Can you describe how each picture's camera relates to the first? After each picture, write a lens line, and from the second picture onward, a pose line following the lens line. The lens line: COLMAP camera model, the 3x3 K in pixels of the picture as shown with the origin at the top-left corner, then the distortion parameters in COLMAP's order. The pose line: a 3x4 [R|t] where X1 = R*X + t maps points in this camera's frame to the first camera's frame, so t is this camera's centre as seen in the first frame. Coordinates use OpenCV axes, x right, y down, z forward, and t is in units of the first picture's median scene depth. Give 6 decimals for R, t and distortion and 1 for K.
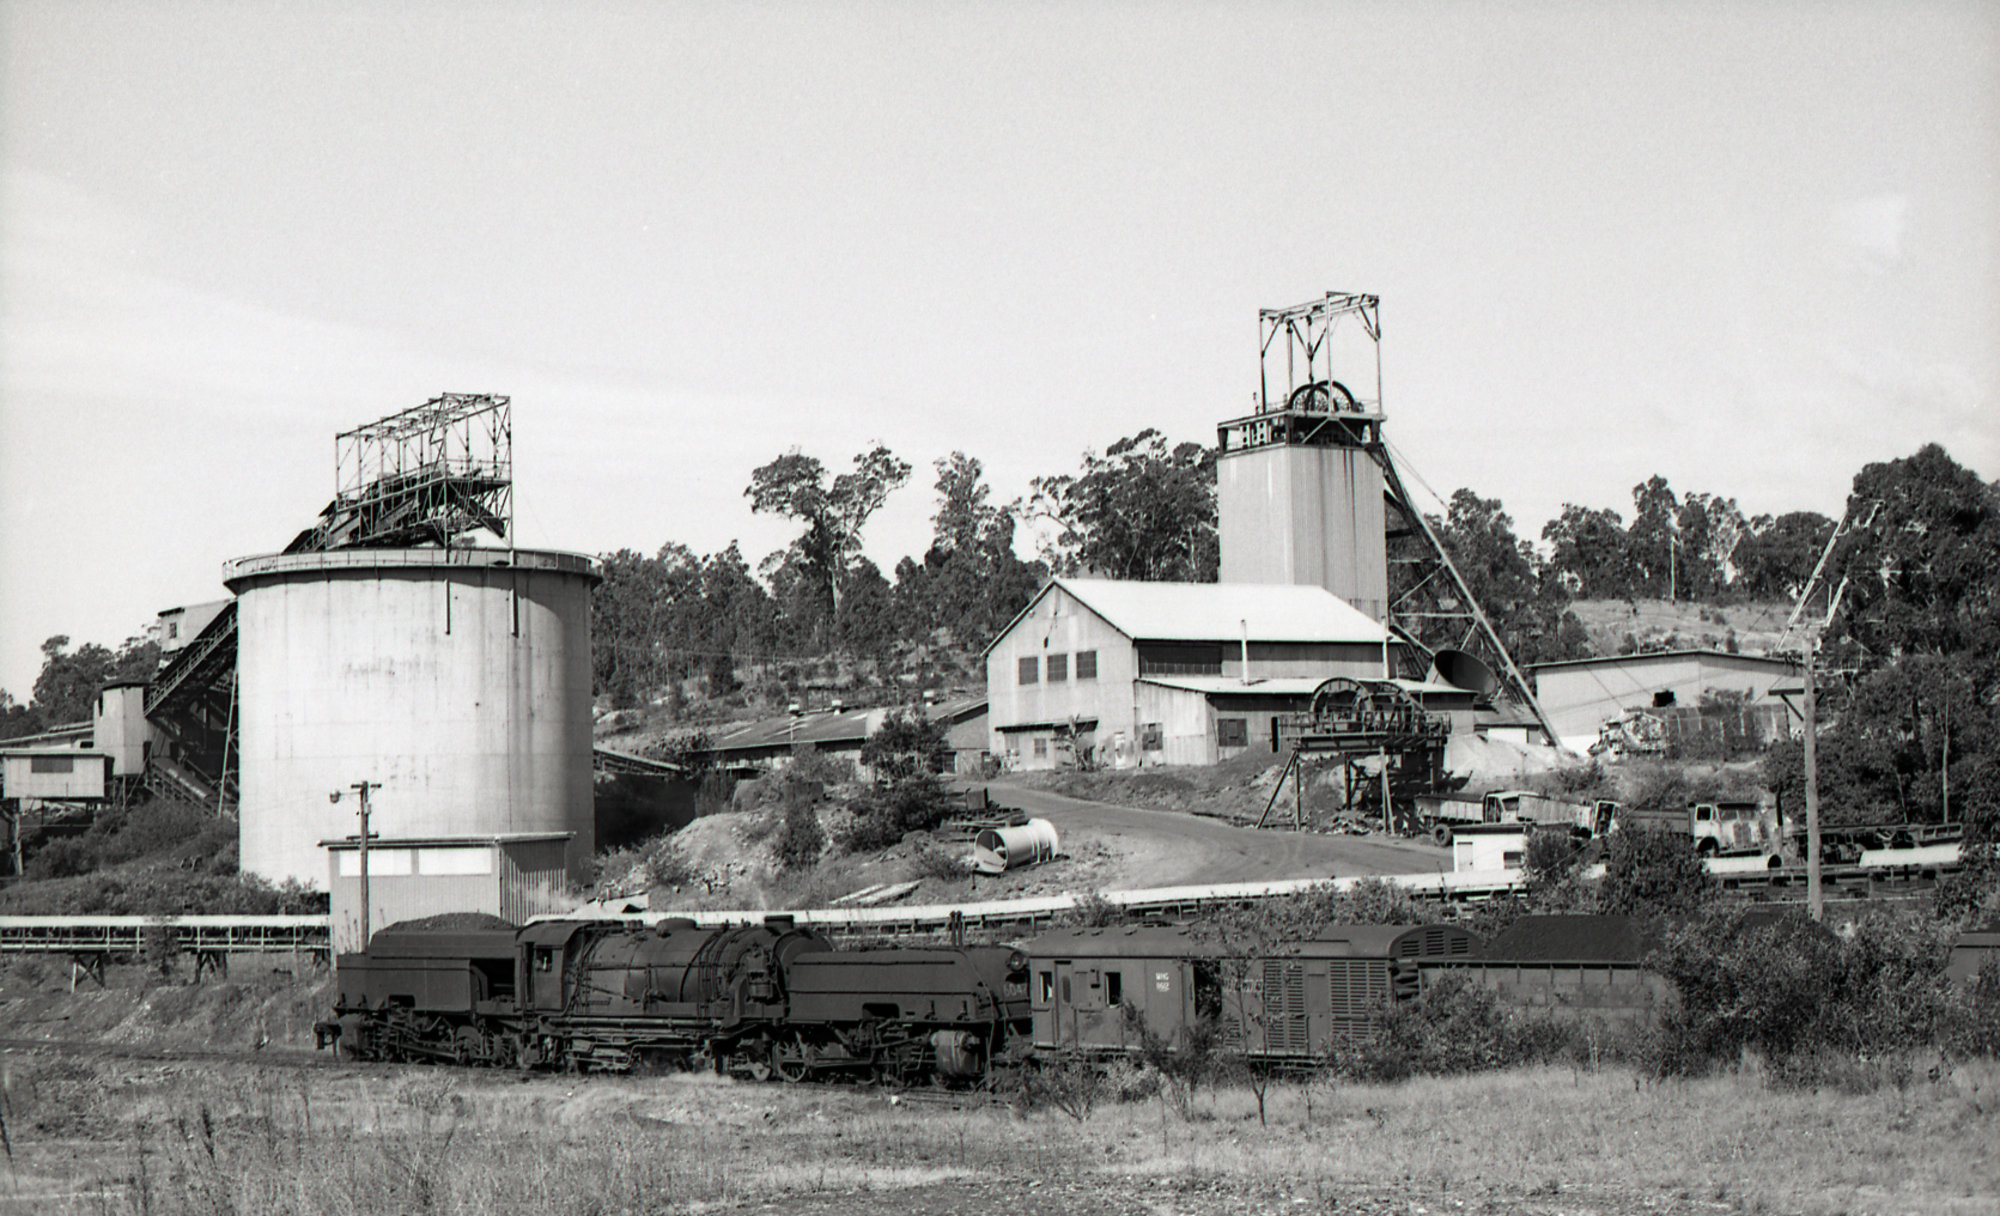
lens RADIAL K [[3298.5, 0, 951.7], [0, 3298.5, 611.9], [0, 0, 1]] dist [0.035058, -0.142904]
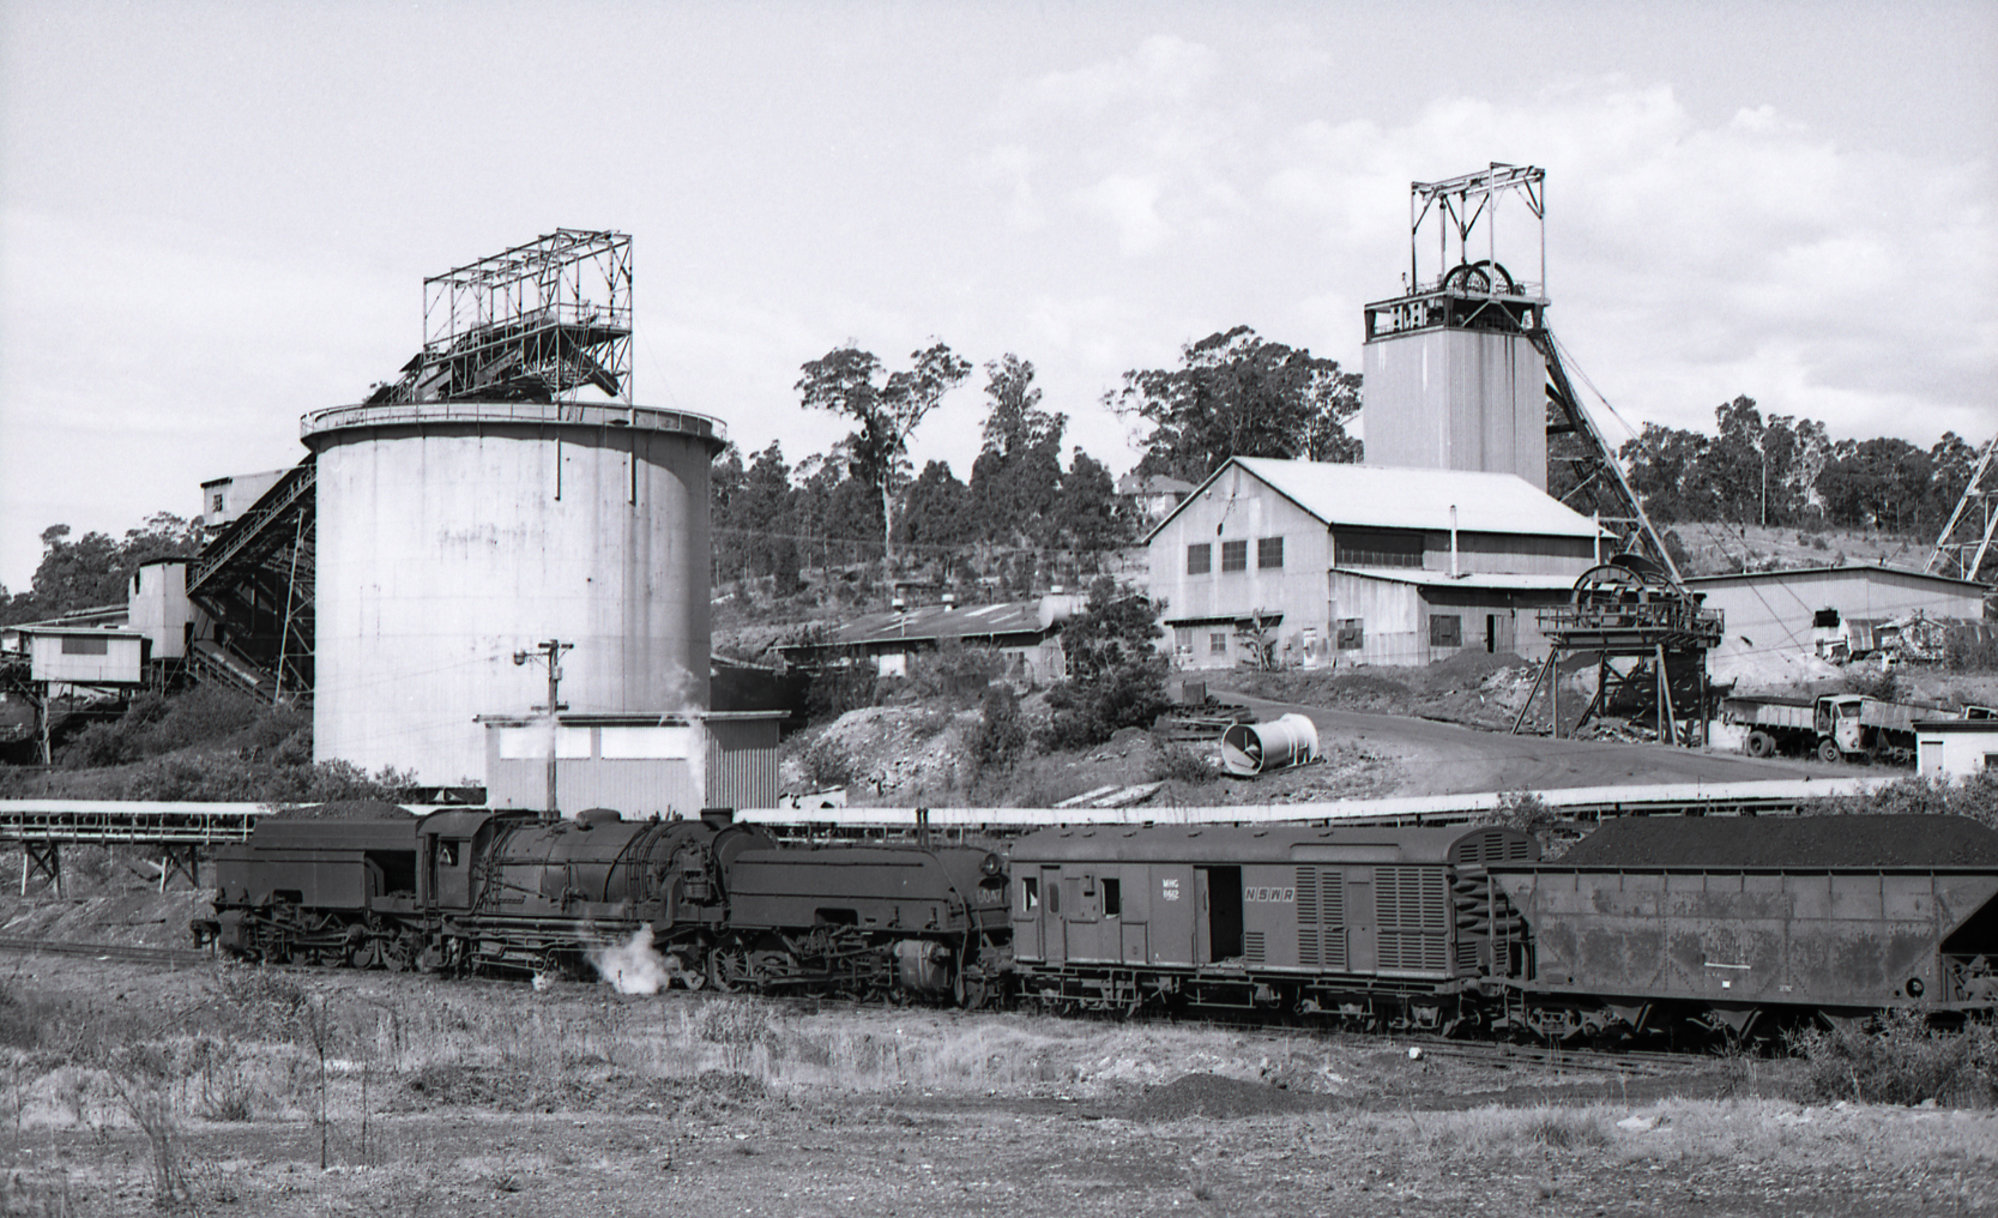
lens RADIAL K [[3288.5, 0, 979.2], [0, 3288.5, 606.6], [0, 0, 1]] dist [0.058800, -0.264601]
pose [[0.999578, 0.023679, 0.016841, -0.051003], [-0.024012, 0.999514, 0.019862, 0.014344], [-0.016362, -0.020258, 0.999661, 0.107060]]
